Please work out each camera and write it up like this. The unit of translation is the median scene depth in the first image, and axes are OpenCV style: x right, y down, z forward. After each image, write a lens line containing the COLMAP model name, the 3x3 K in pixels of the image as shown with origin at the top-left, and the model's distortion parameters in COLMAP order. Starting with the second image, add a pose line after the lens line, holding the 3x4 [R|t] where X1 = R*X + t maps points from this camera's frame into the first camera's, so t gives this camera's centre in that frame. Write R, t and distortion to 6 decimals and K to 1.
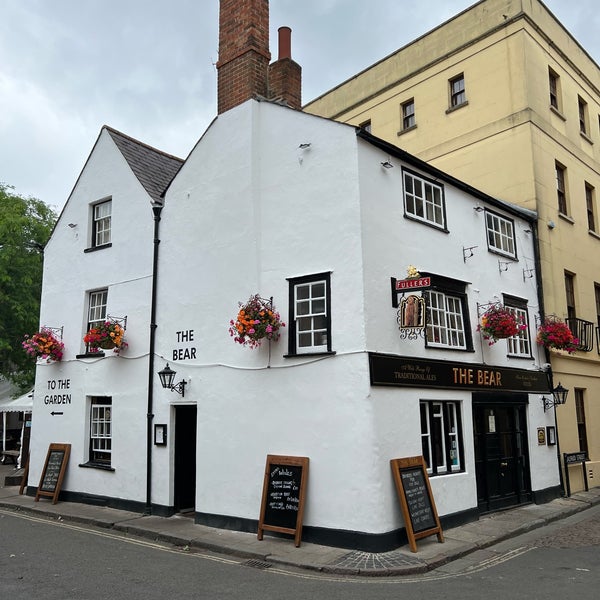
lens RADIAL K [[672.8, 0, 300.0], [0, 672.8, 300.0], [0, 0, 1]] dist [0.100661, -0.161890]
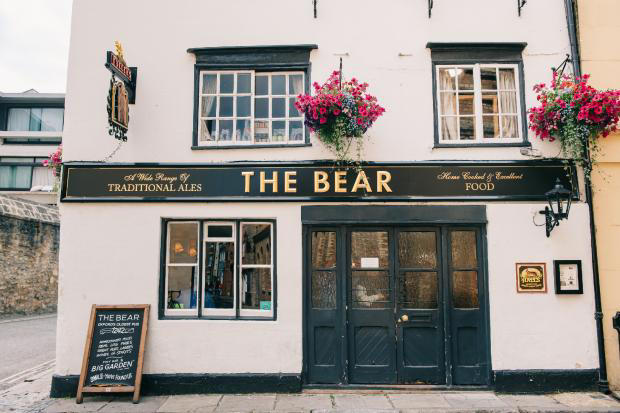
lens RADIAL K [[522.8, 0, 310.0], [0, 522.8, 206.5], [0, 0, 1]] dist [-0.010125, -0.012717]
pose [[0.643224, -0.086467, -0.760780, 0.661686], [0.118925, 0.992827, -0.012292, 0.147335], [0.756386, -0.082570, 0.648893, 0.683963]]
